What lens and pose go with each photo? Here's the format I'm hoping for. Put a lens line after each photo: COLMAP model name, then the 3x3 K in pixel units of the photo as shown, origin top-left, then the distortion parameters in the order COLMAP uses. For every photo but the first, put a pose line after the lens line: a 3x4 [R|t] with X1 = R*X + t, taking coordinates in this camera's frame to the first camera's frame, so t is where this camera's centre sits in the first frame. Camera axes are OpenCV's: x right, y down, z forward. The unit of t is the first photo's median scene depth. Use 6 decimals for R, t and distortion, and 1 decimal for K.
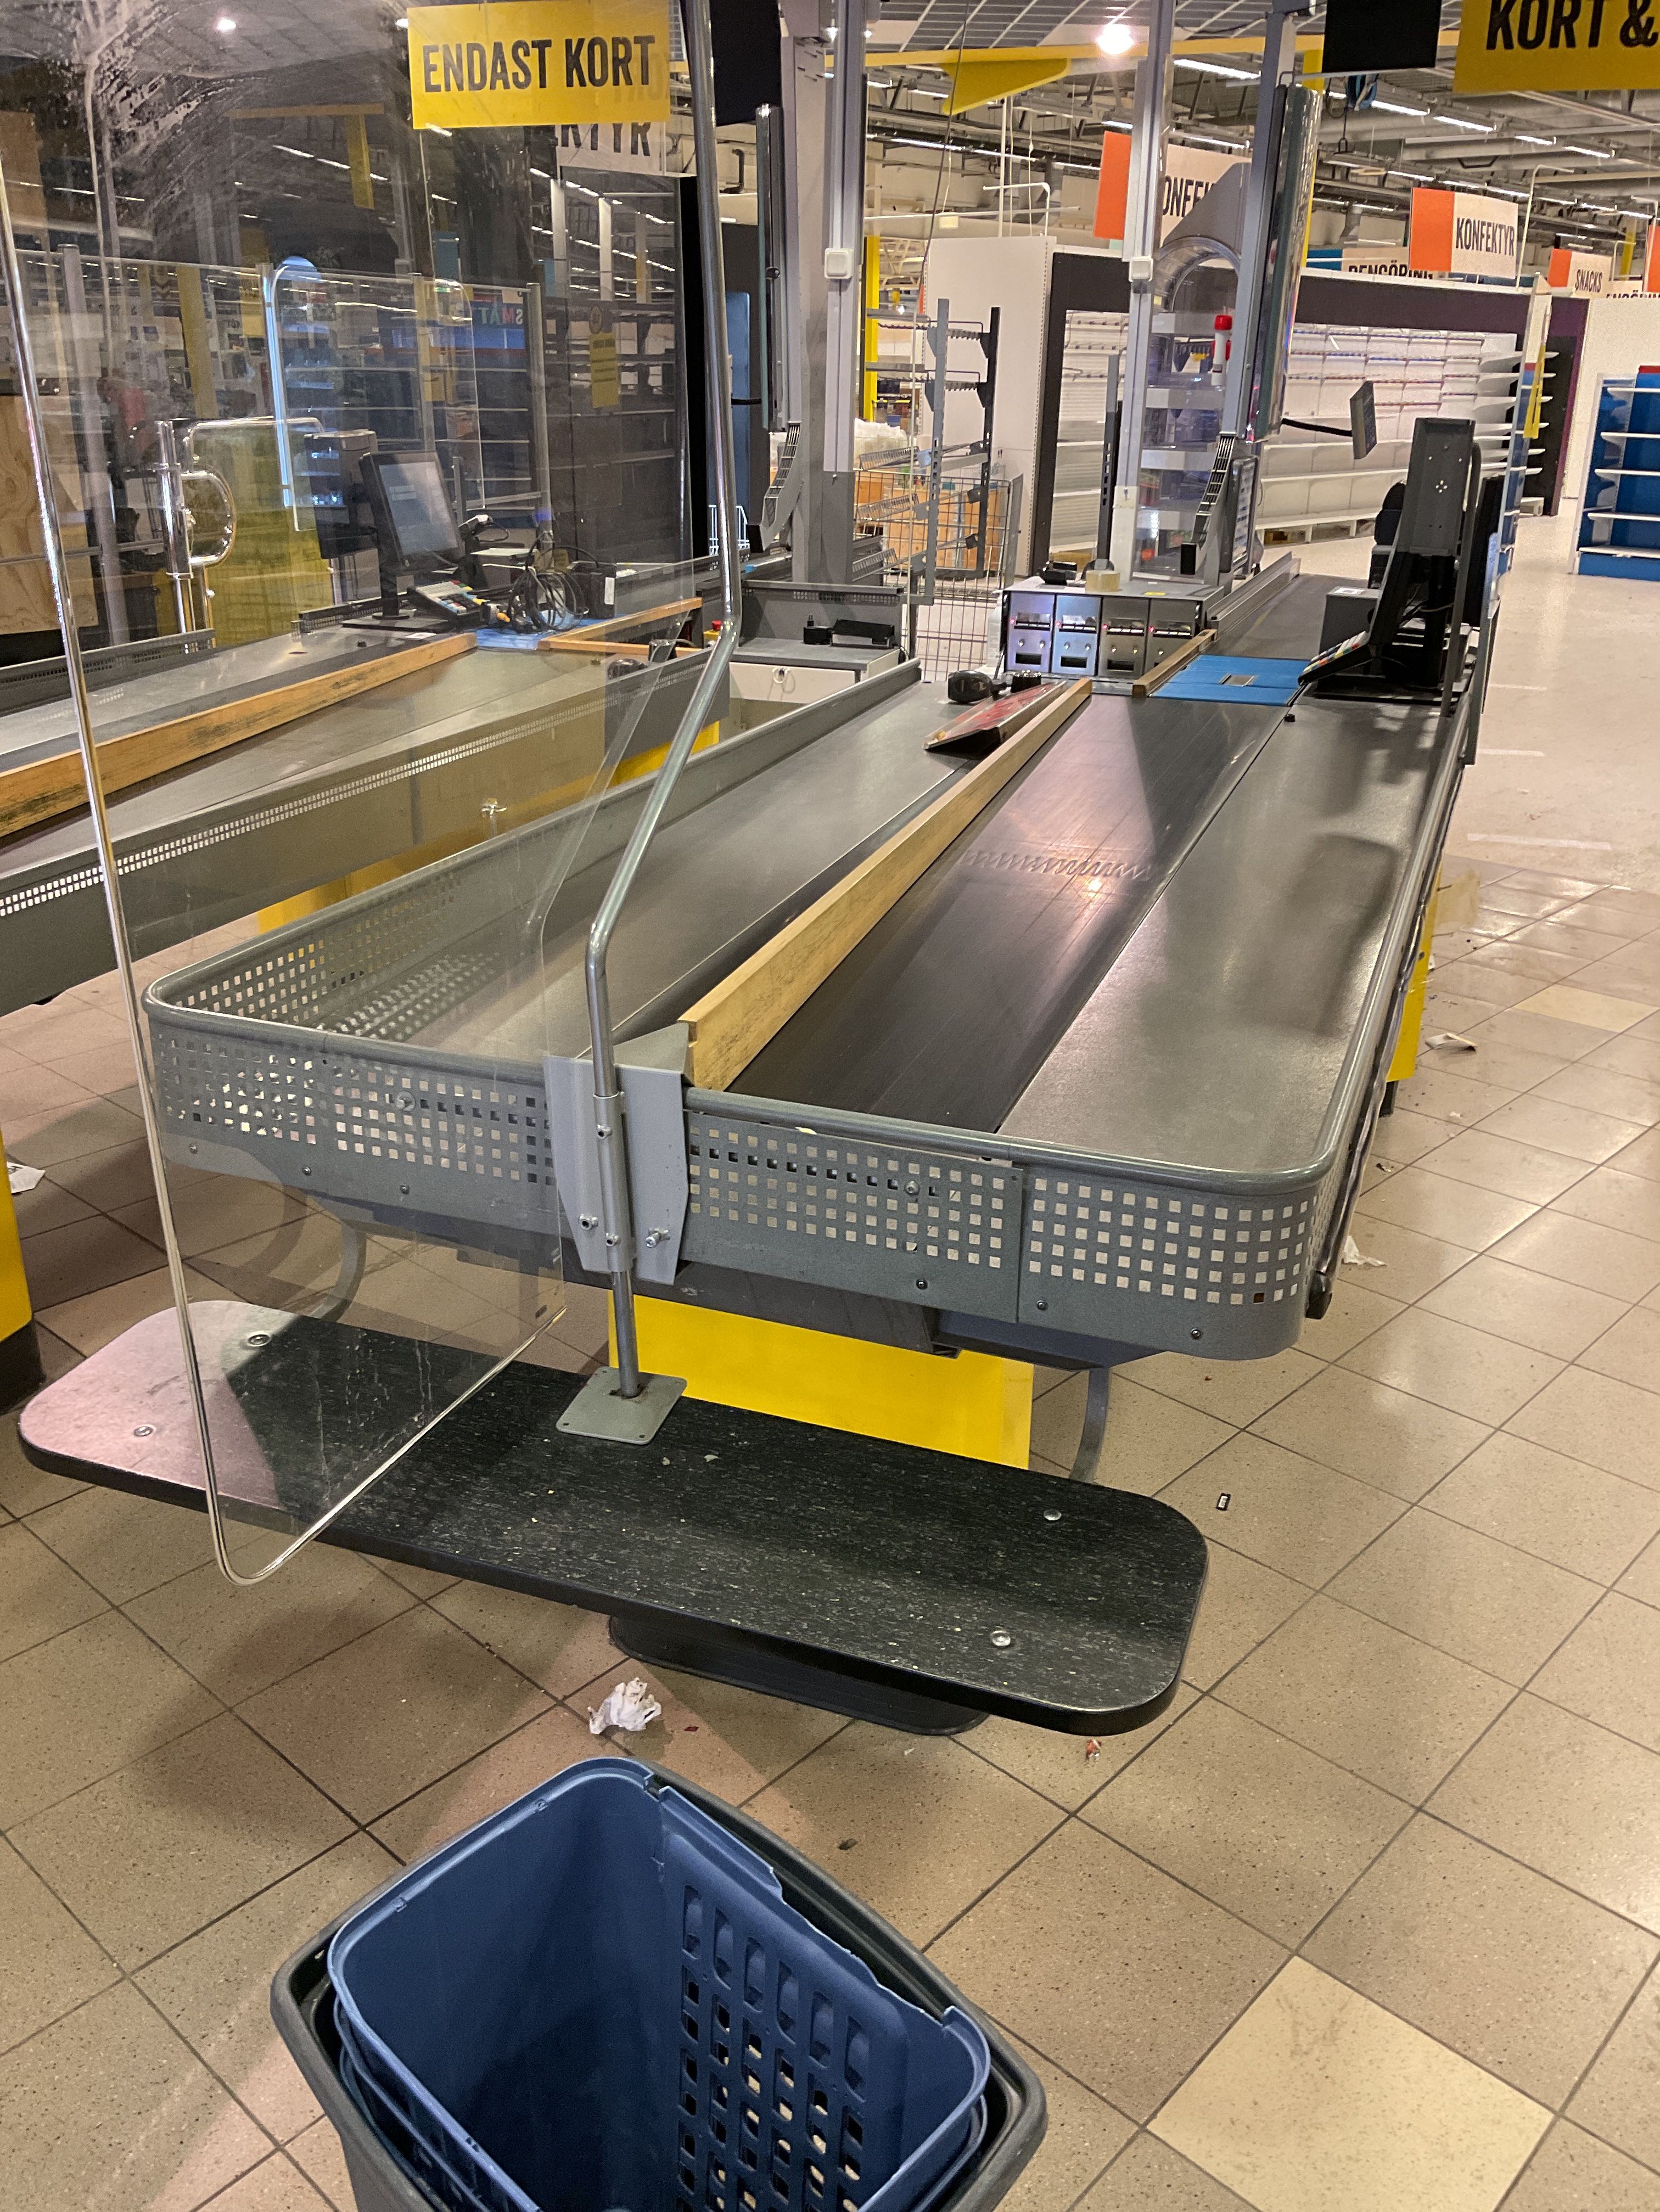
lens RADIAL K [[1840.8, 0, 830.6], [0, 1840.8, 1097.4], [0, 0, 1]] dist [0.037174, -0.087887]
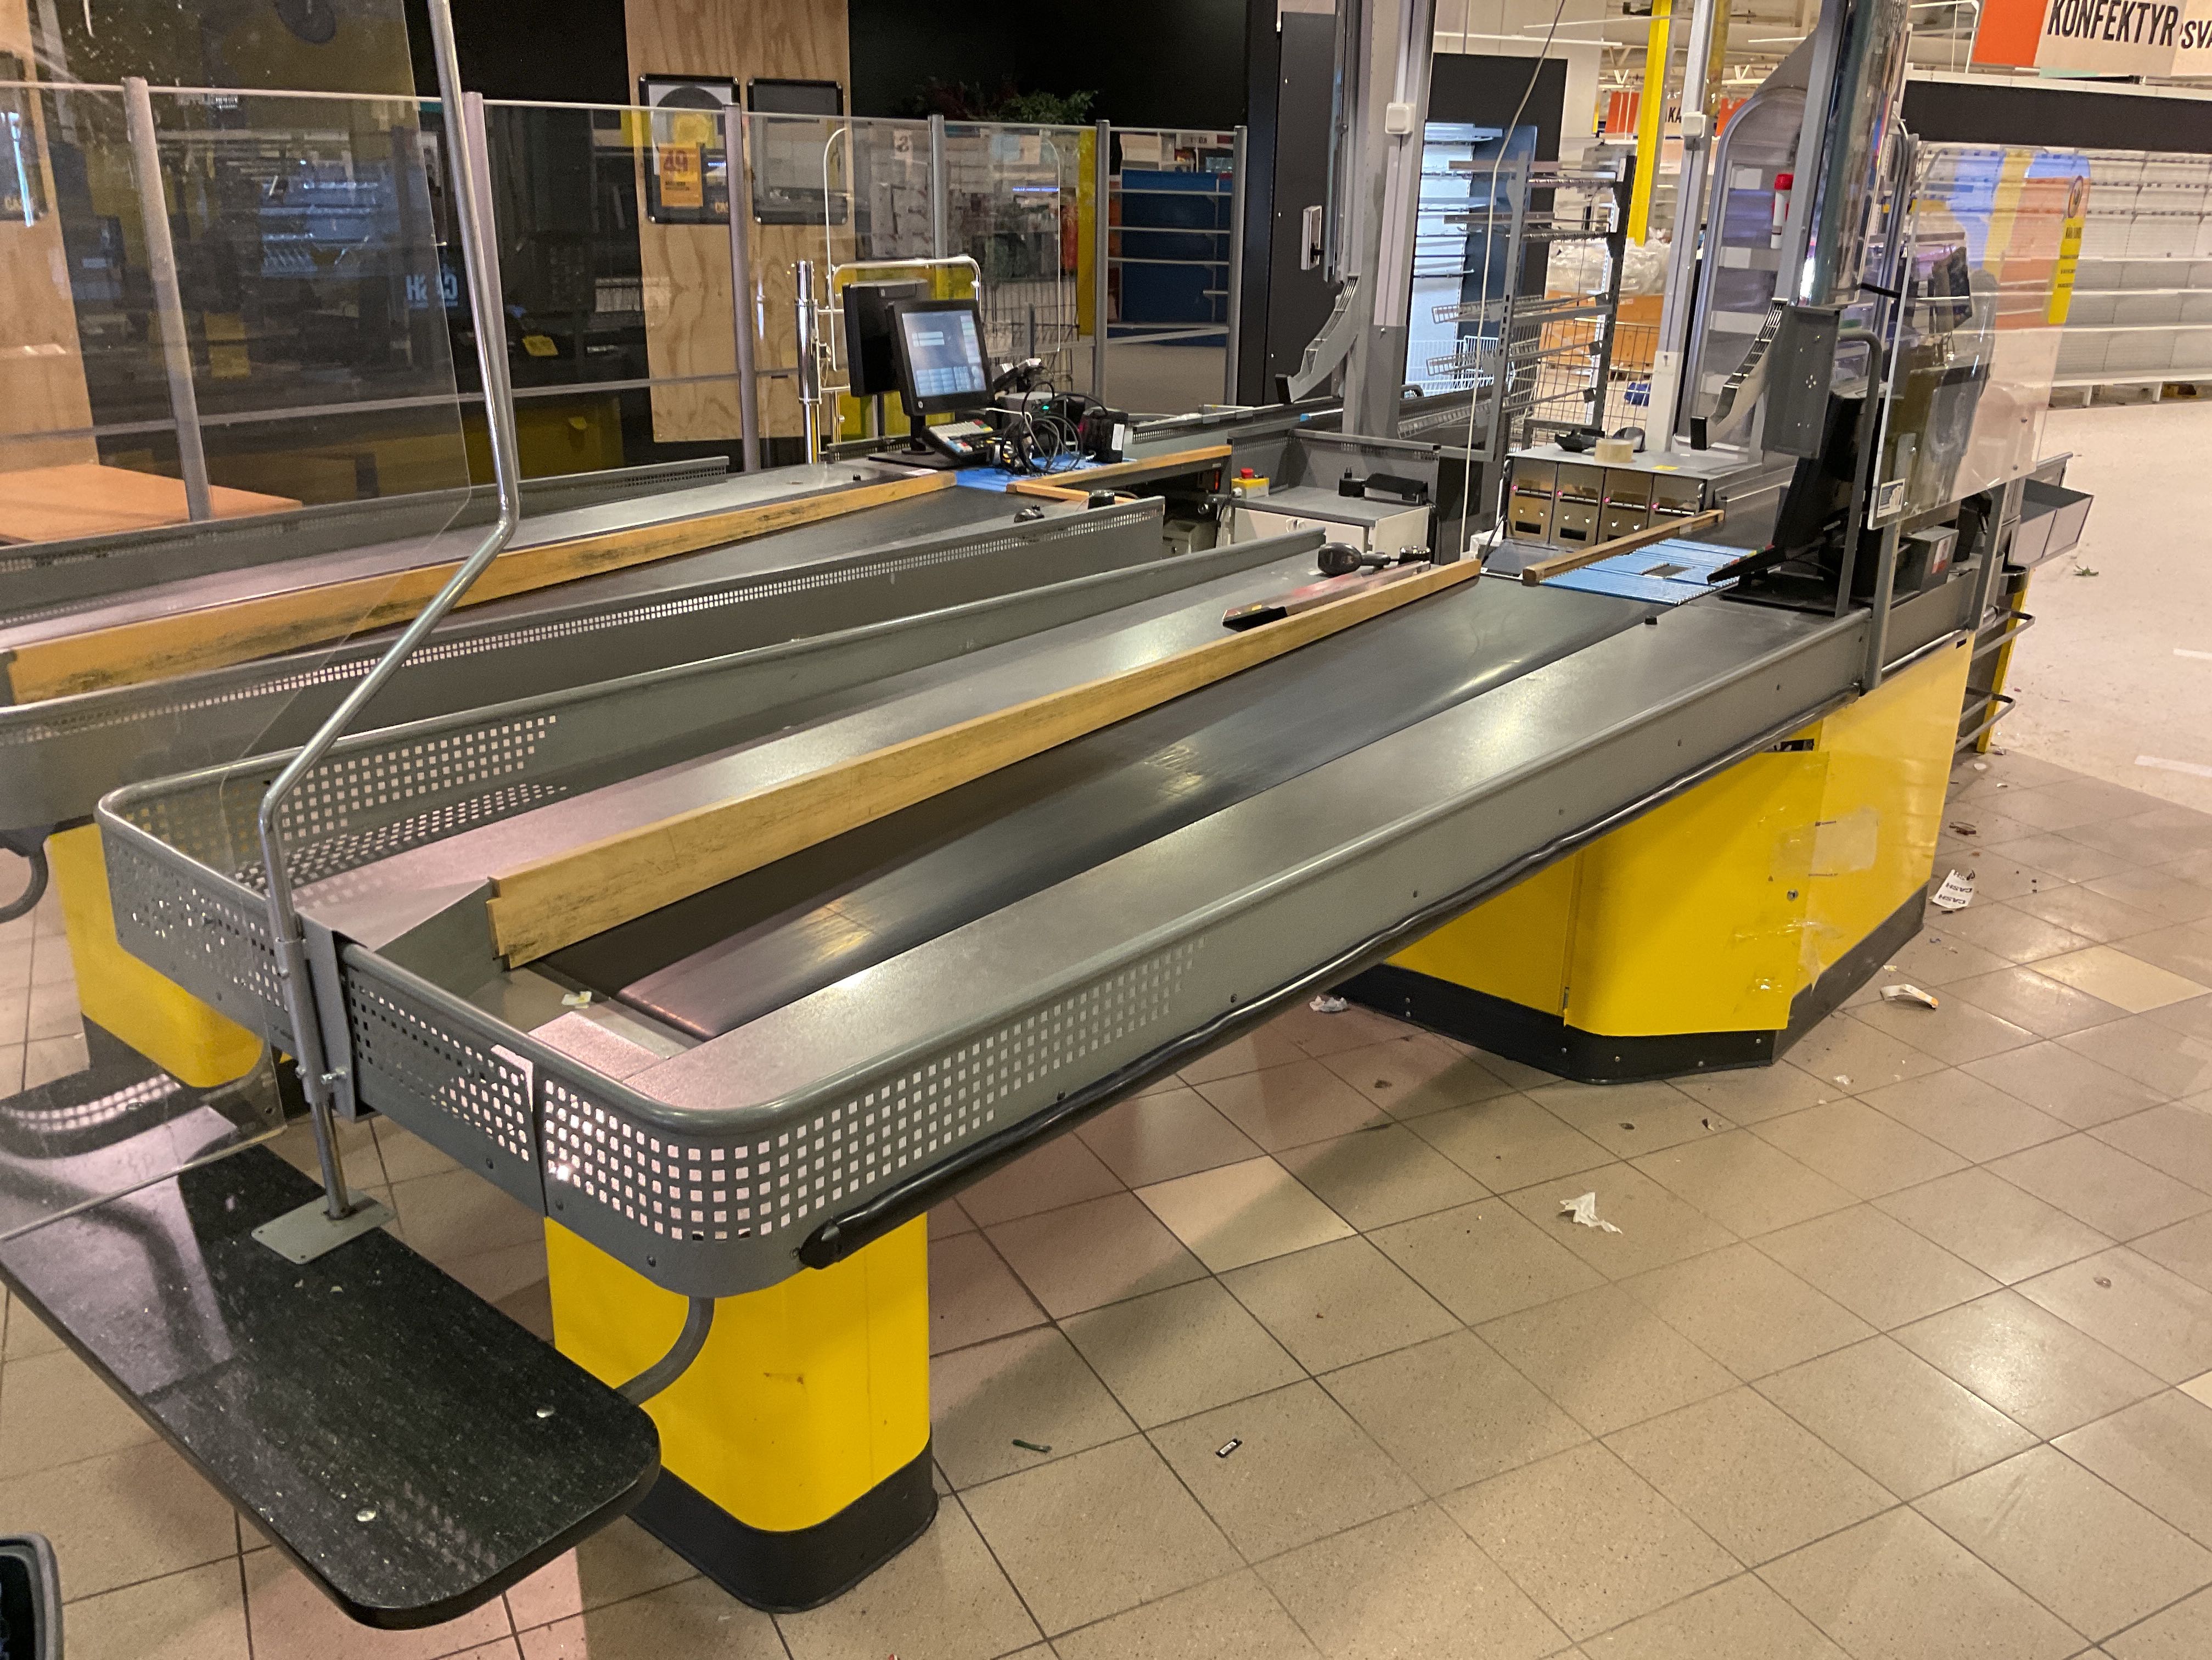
lens RADIAL K [[1840.8, 0, 1109.4], [0, 1840.8, 835.1], [0, 0, 1]] dist [0.037174, -0.087887]
pose [[0.934504, 0.121242, -0.334668, 0.226583], [-0.133100, 0.991022, -0.012637, -0.037312], [0.330132, 0.056353, 0.942251, 0.038634]]
